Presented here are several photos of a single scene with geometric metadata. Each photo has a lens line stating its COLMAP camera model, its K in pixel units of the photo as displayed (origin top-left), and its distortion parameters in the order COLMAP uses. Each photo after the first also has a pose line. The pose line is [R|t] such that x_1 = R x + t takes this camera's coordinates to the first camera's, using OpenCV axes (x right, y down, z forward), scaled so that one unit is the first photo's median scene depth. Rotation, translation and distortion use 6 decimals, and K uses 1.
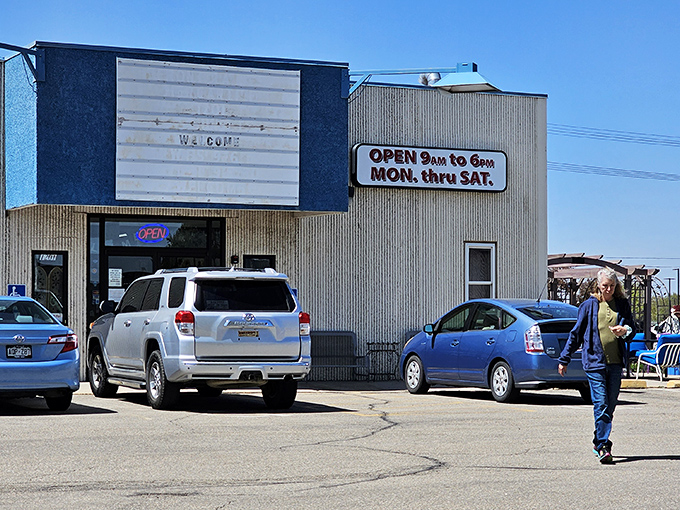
lens RADIAL K [[1367.7, 0, 340.0], [0, 1367.7, 255.1], [0, 0, 1]] dist [0.039995, 0.000000]
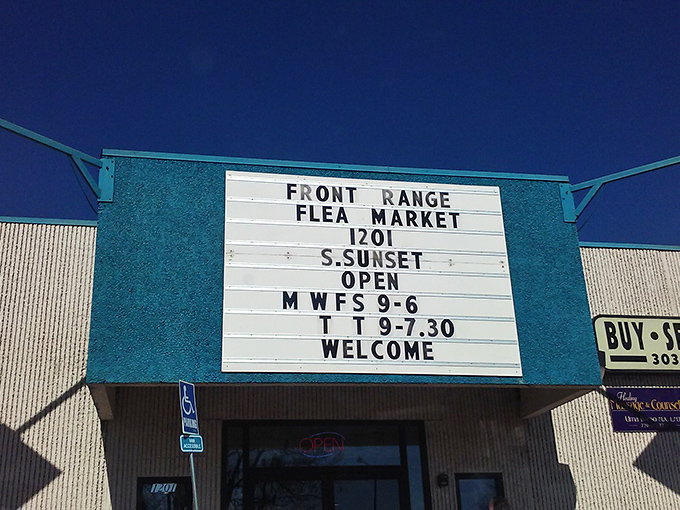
lens RADIAL K [[749.3, 0, 341.3], [0, 749.3, 253.9], [0, 0, 1]] dist [0.125871, 0.000000]
pose [[0.962512, -0.138632, -0.233134, -0.021219], [0.050241, 0.935766, -0.349024, 0.030084], [0.266545, 0.324227, 0.907651, 0.635814]]
